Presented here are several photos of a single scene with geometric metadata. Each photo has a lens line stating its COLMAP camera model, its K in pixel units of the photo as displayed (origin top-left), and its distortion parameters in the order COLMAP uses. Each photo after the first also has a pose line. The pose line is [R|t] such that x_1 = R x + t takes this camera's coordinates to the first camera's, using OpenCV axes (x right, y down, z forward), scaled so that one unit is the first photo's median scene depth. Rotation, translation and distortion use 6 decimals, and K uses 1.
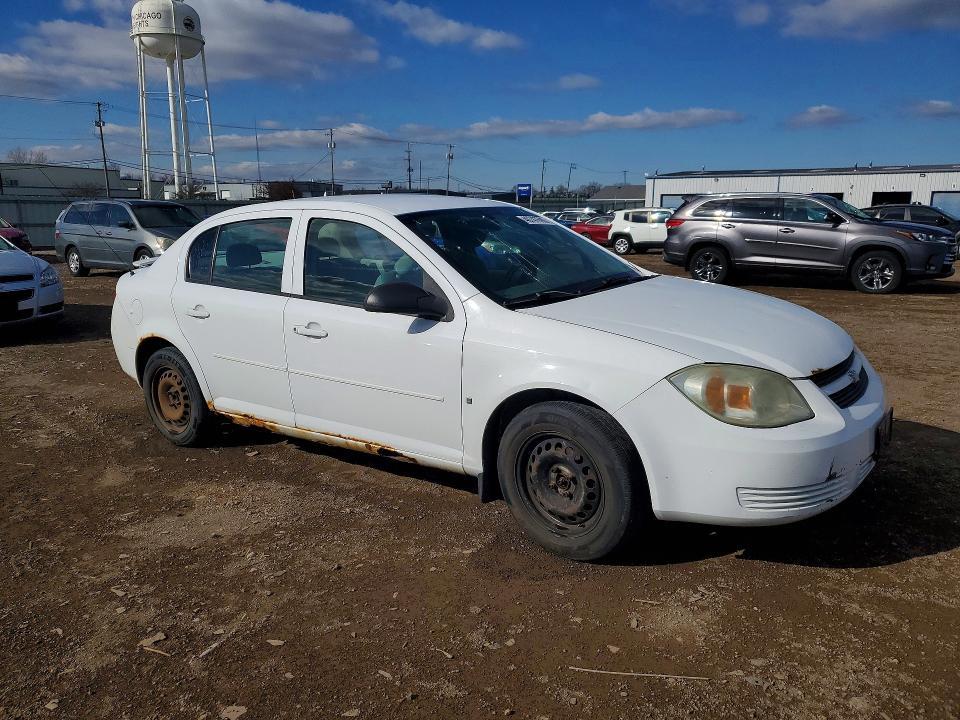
lens RADIAL K [[739.4, 0, 480.9], [0, 739.4, 358.7], [0, 0, 1]] dist [0.003912, 0.005841]
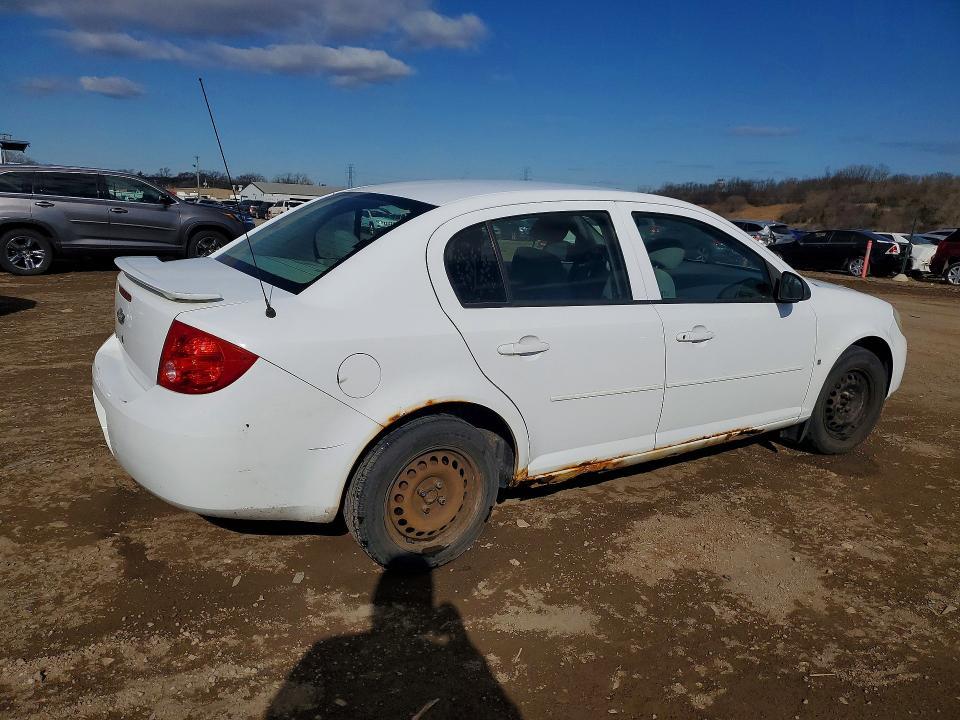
lens RADIAL K [[739.4, 0, 475.8], [0, 739.4, 364.6], [0, 0, 1]] dist [0.003912, 0.005841]
pose [[0.366320, -0.180654, 0.912783, -1.022216], [0.143857, 0.980173, 0.136258, -0.144565], [-0.919301, 0.081396, 0.385046, 0.774317]]
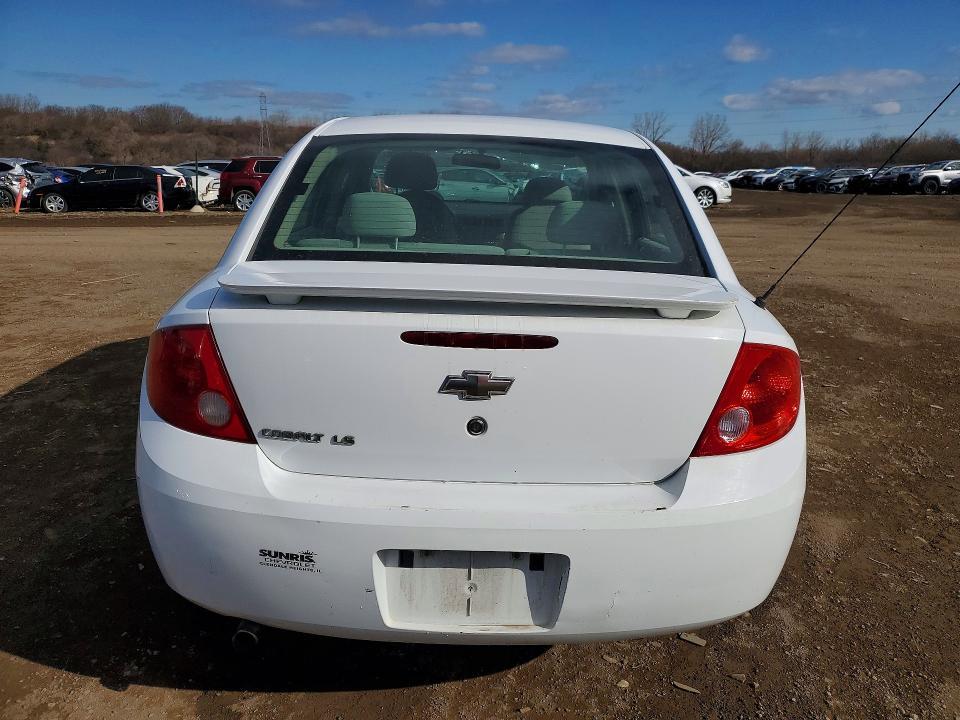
lens RADIAL K [[739.4, 0, 478.0], [0, 739.4, 358.2], [0, 0, 1]] dist [0.003912, 0.005841]
pose [[-0.595058, -0.212604, 0.775052, -0.980171], [0.150668, 0.917766, 0.367430, -0.169779], [-0.789434, 0.335417, -0.514091, 0.904204]]
